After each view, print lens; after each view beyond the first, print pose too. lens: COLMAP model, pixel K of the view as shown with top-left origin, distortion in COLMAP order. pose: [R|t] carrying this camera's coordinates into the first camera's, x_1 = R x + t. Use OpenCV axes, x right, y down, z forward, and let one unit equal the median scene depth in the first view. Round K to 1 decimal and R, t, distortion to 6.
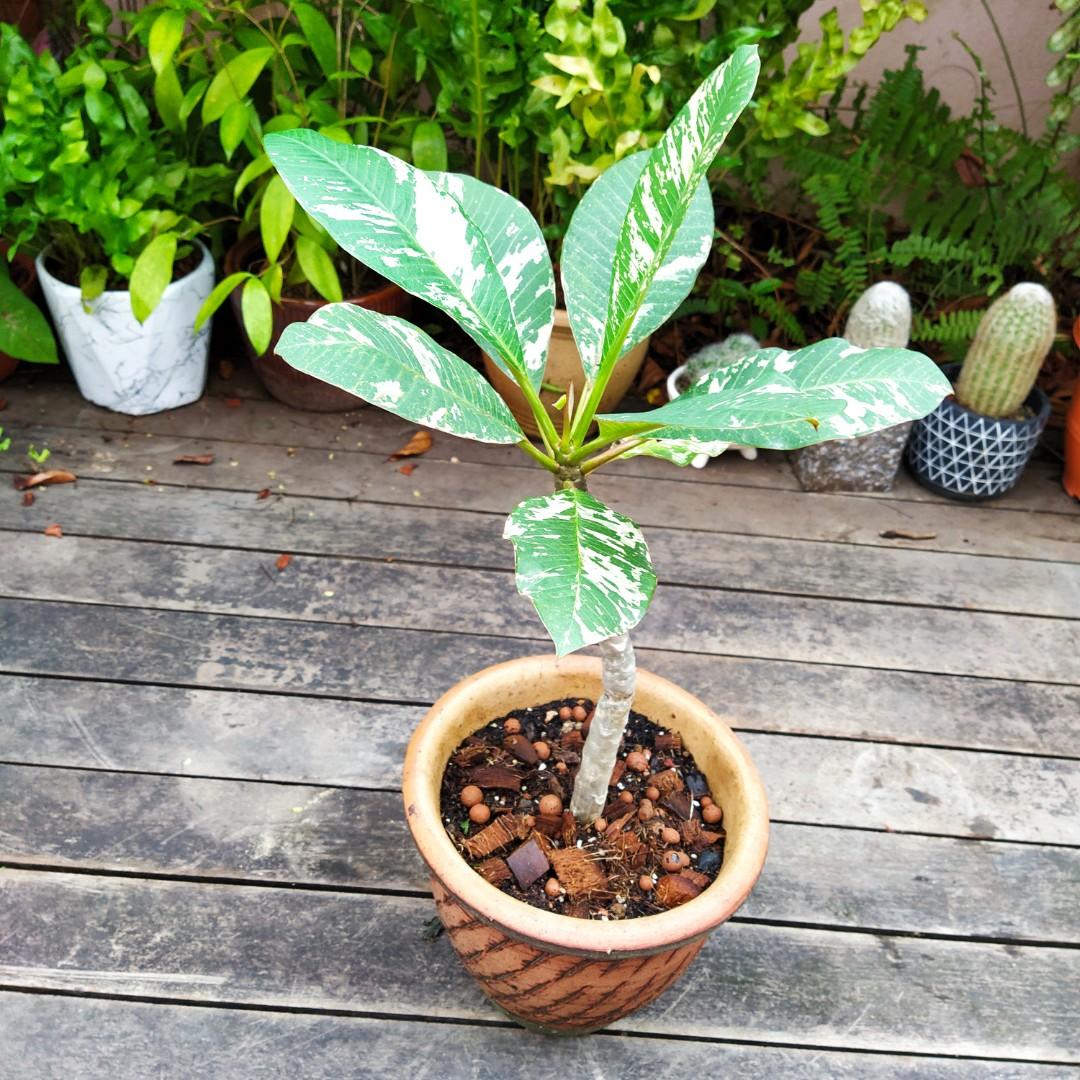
lens RADIAL K [[1087.8, 0, 542.9], [0, 1087.8, 536.5], [0, 0, 1]] dist [0.045435, 0.000000]
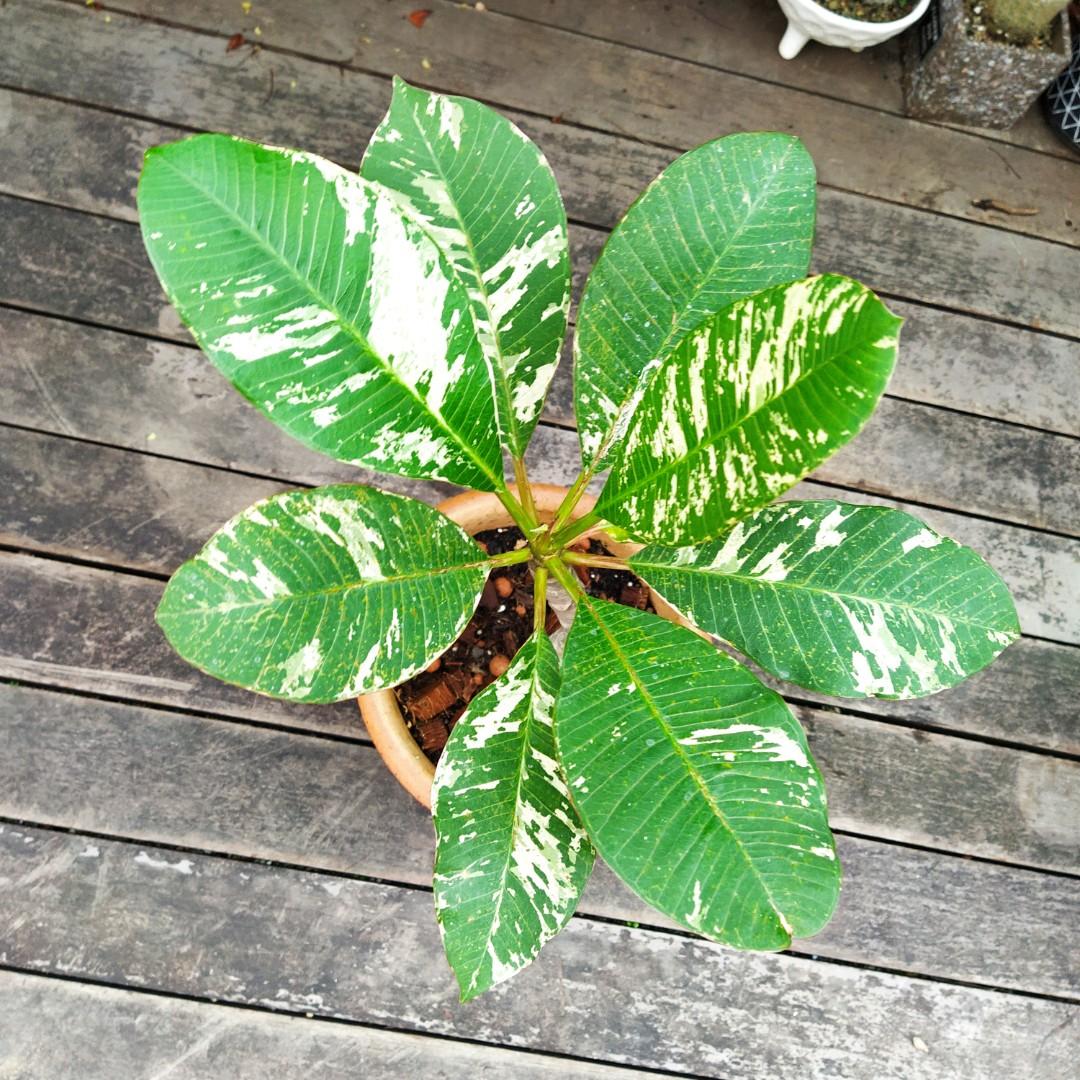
lens RADIAL K [[1087.8, 0, 538.6], [0, 1087.8, 532.3], [0, 0, 1]] dist [0.045435, 0.000000]
pose [[0.987564, 0.154933, 0.026692, -0.003628], [-0.141089, 0.798492, 0.585239, -0.340274], [0.069359, -0.581727, 0.810421, 0.204779]]
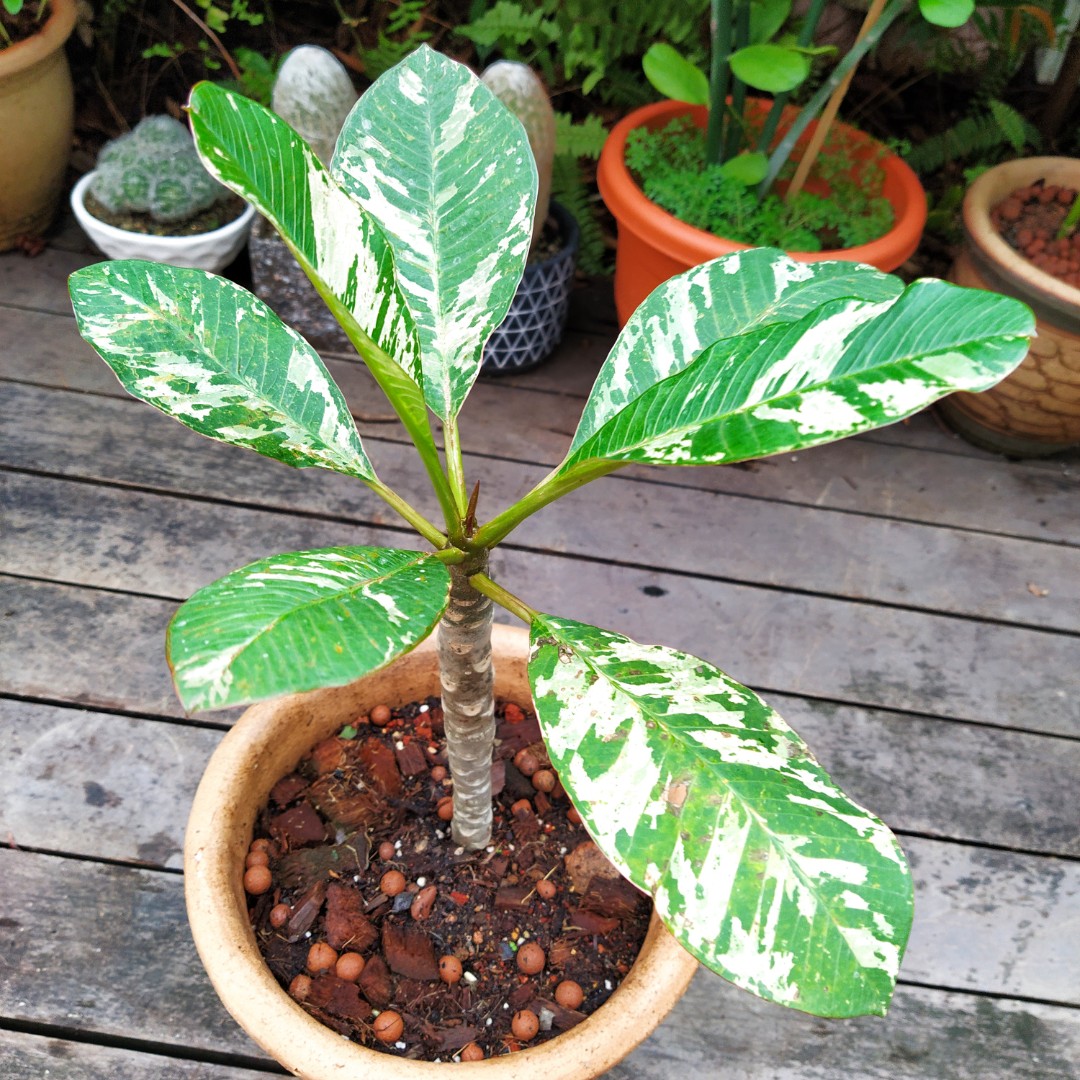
lens RADIAL K [[1087.8, 0, 541.4], [0, 1087.8, 539.7], [0, 0, 1]] dist [0.045435, 0.000000]
pose [[0.996112, 0.074883, -0.046409, 0.687904], [-0.067502, 0.987255, 0.144124, -0.045710], [0.056610, -0.140431, 0.988471, 0.372492]]
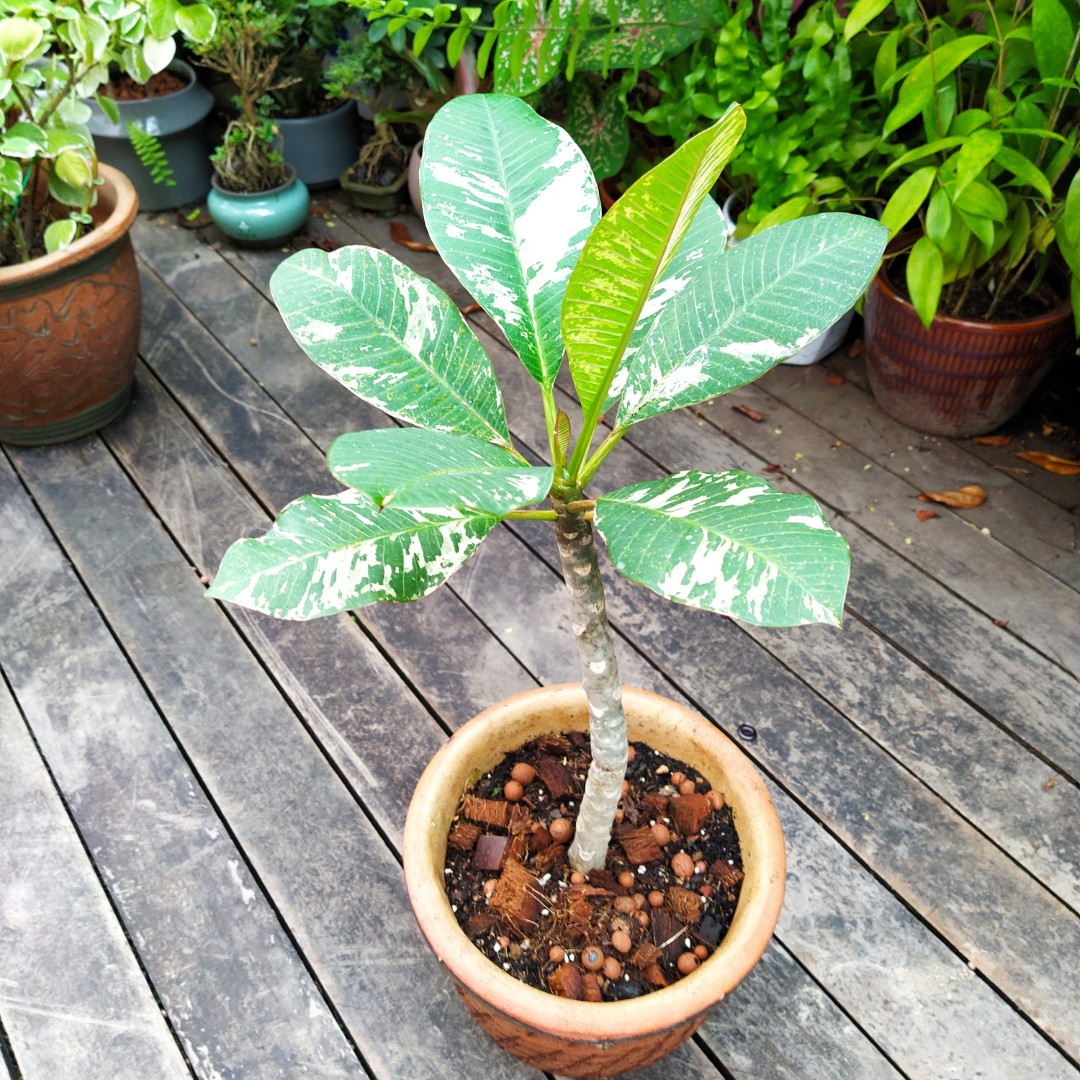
lens RADIAL K [[1087.8, 0, 539.2], [0, 1087.8, 533.1], [0, 0, 1]] dist [0.045435, 0.000000]
pose [[0.603510, 0.465359, -0.647470, 0.386185], [-0.443522, 0.870729, 0.212415, -0.139088], [0.662620, 0.158973, 0.731890, 0.181487]]
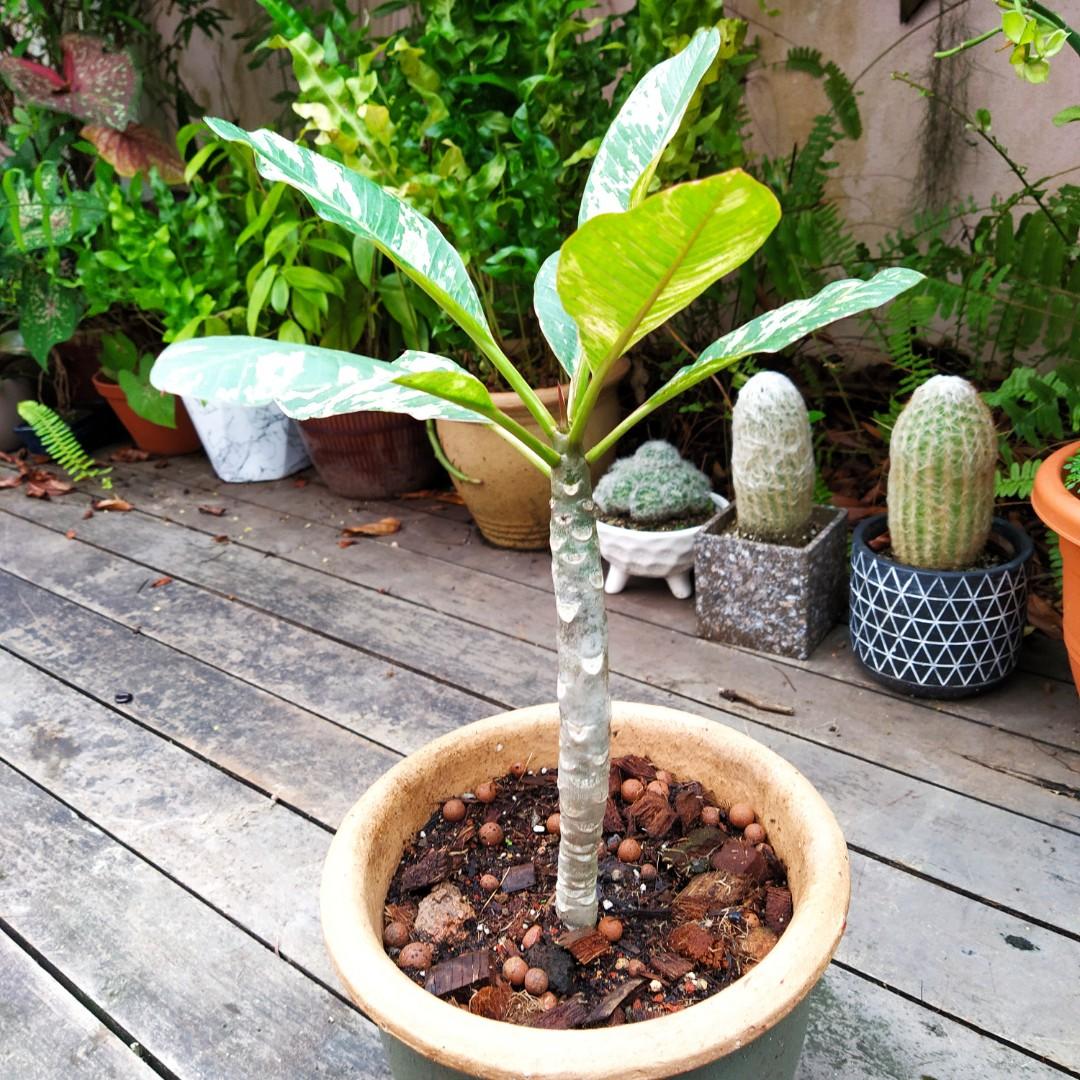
lens RADIAL K [[1087.8, 0, 538.2], [0, 1087.8, 544.3], [0, 0, 1]] dist [0.045435, 0.000000]
pose [[0.764975, 0.111395, -0.634354, 0.931811], [-0.274442, 0.947414, -0.164584, 0.080956], [0.582662, 0.299996, 0.755319, 0.465007]]
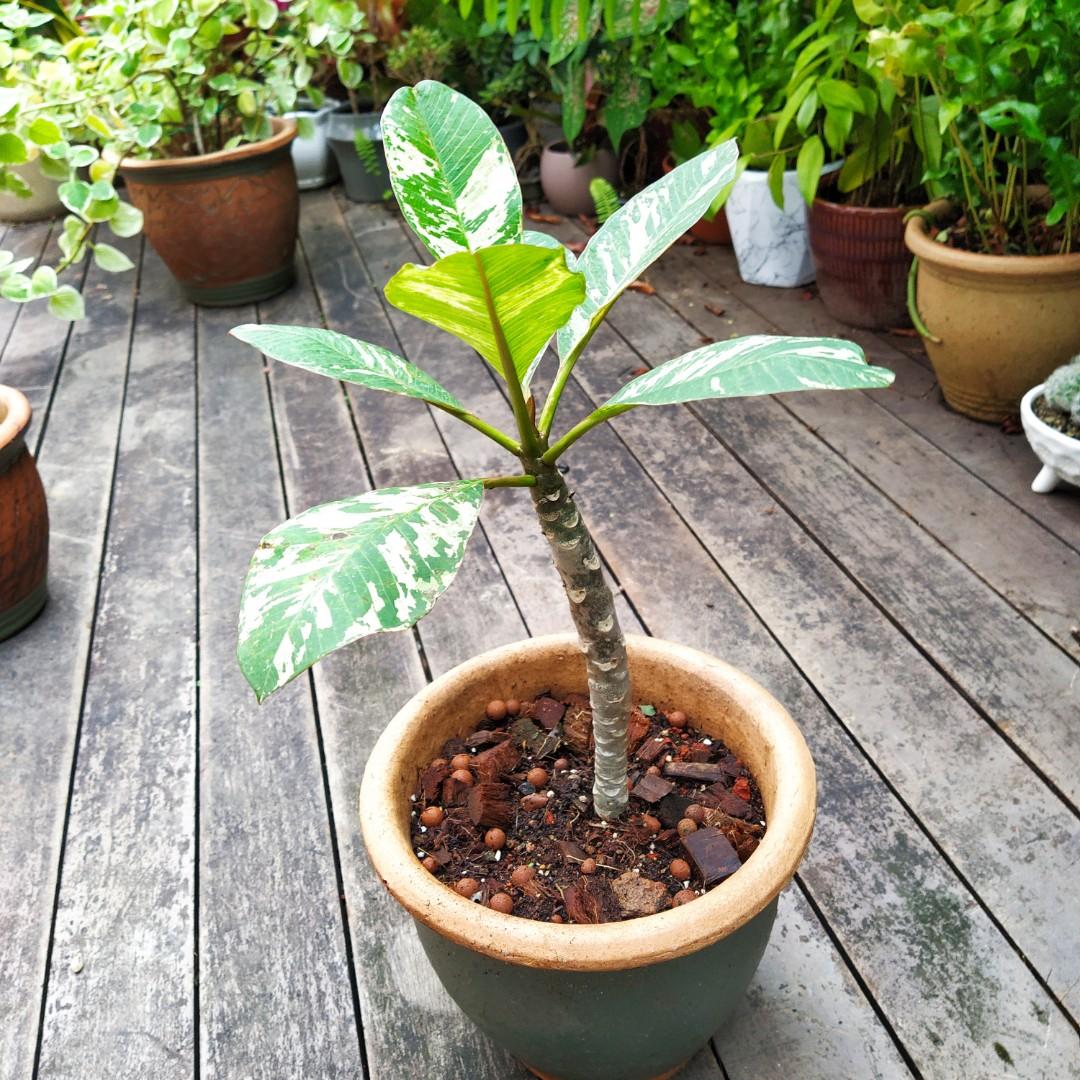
lens RADIAL K [[1087.8, 0, 539.5], [0, 1087.8, 541.9], [0, 0, 1]] dist [0.045435, 0.000000]
pose [[0.273758, 0.415832, -0.867260, 1.113582], [-0.487585, 0.837251, 0.247533, -0.080935], [0.829046, 0.355098, 0.431958, 0.537433]]
